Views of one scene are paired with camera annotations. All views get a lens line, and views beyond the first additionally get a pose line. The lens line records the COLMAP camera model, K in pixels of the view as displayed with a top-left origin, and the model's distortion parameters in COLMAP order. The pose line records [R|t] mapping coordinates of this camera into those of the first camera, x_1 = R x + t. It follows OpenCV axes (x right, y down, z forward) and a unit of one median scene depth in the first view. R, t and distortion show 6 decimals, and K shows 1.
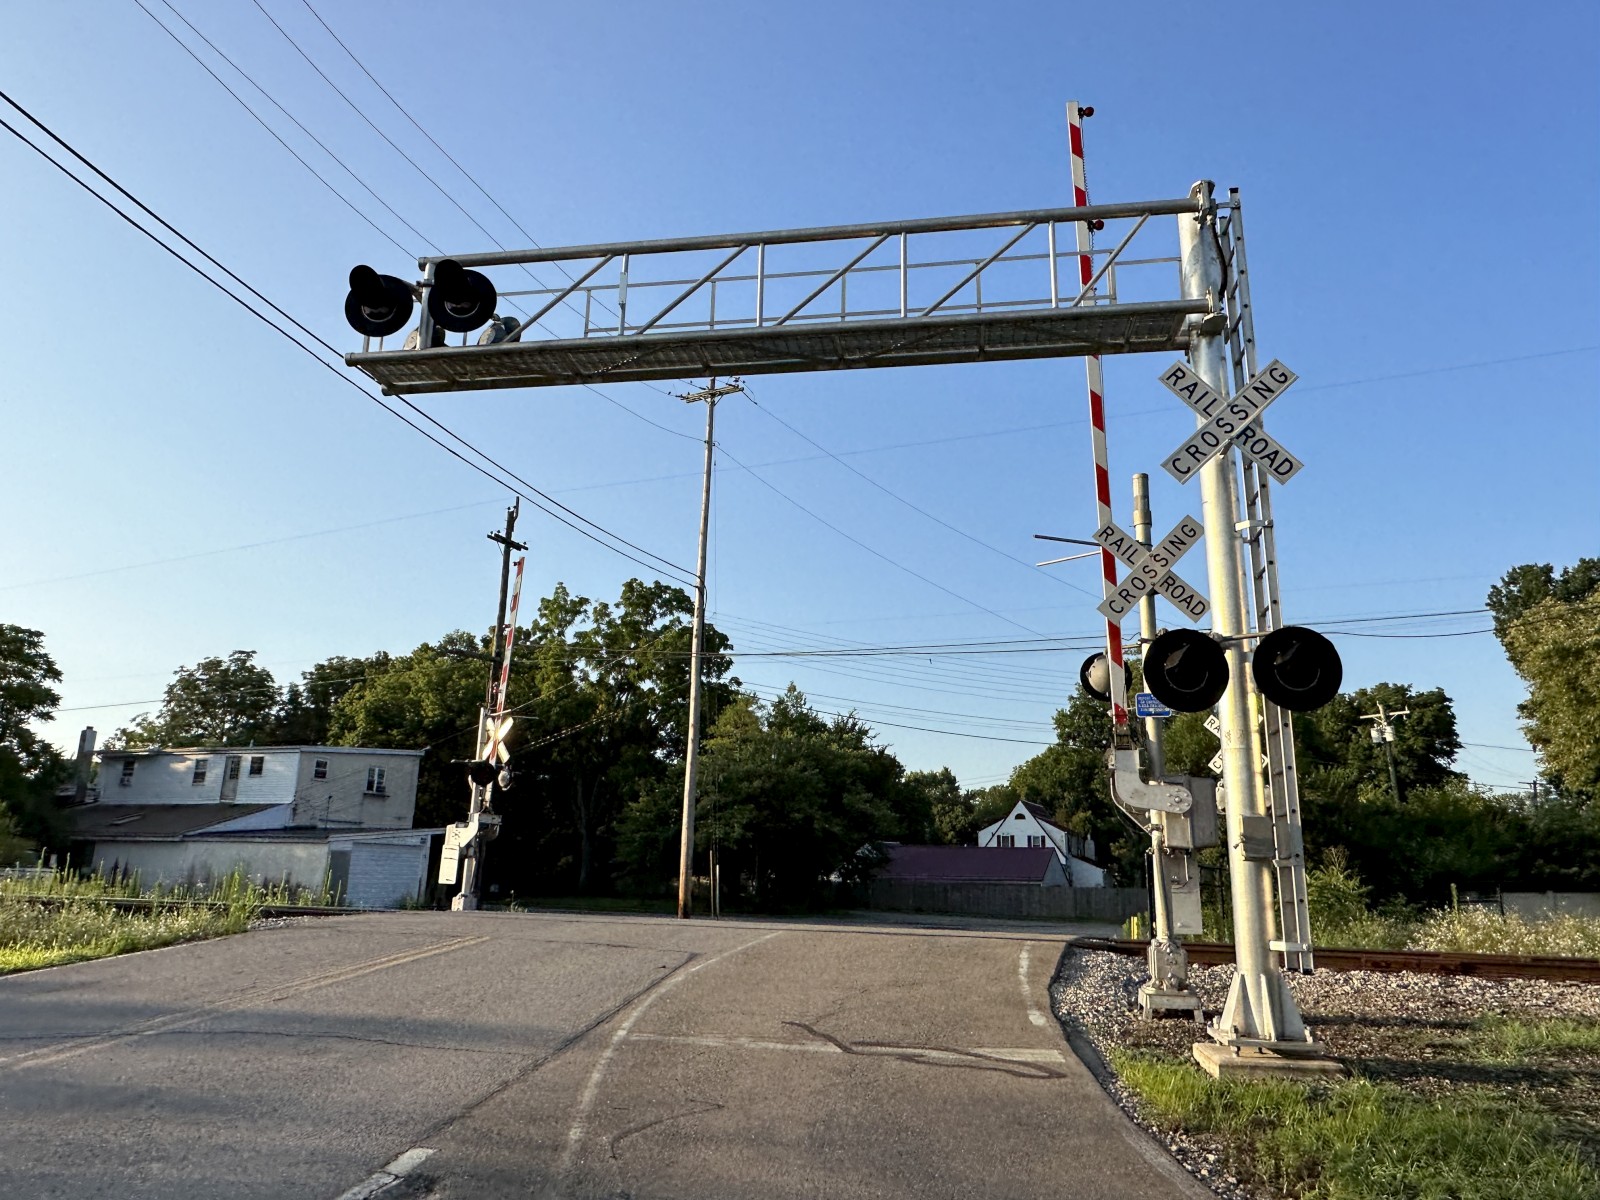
lens RADIAL K [[1031.6, 0, 803.3], [0, 1031.6, 608.2], [0, 0, 1]] dist [-0.002691, -0.001703]
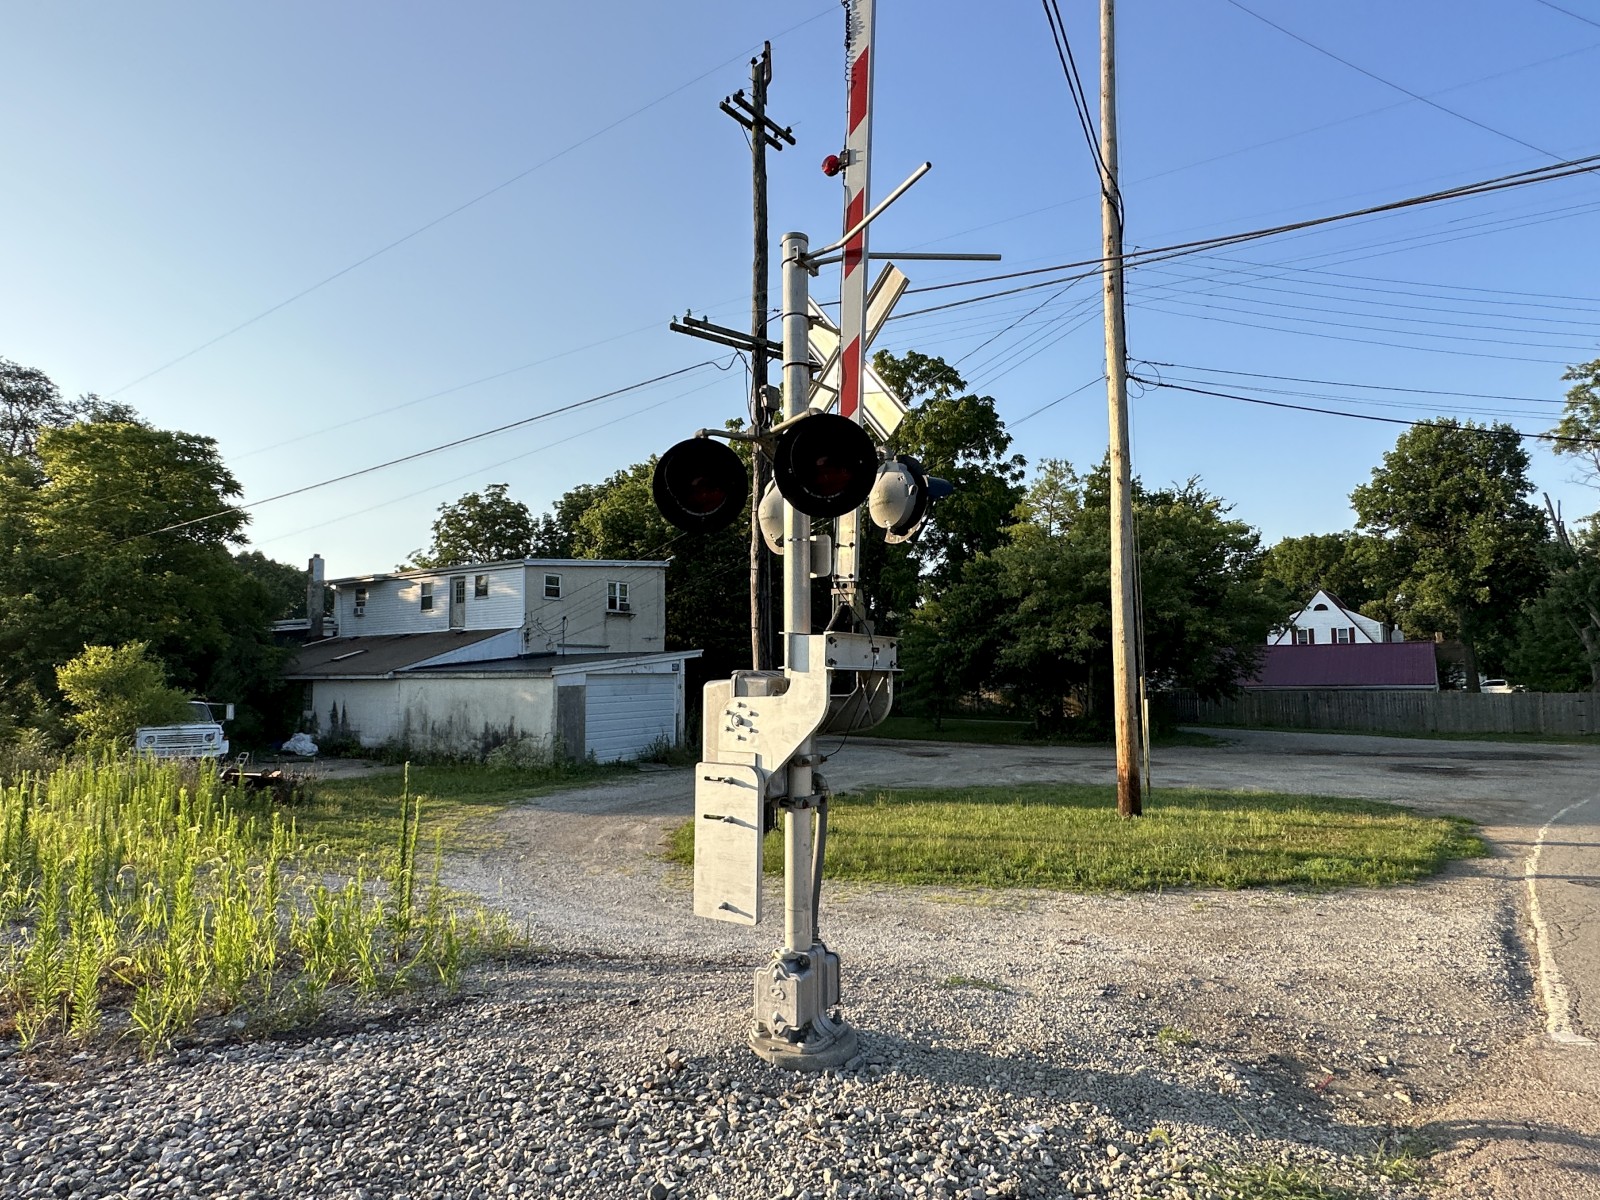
lens RADIAL K [[890.7, 0, 800.0], [0, 890.7, 600.0], [0, 0, 1]] dist [-0.001518, -0.000355]
pose [[0.975600, -0.048653, -0.214099, -0.111061], [0.084537, 0.983198, 0.161789, 0.063550], [0.202630, -0.175941, 0.963320, 0.323305]]
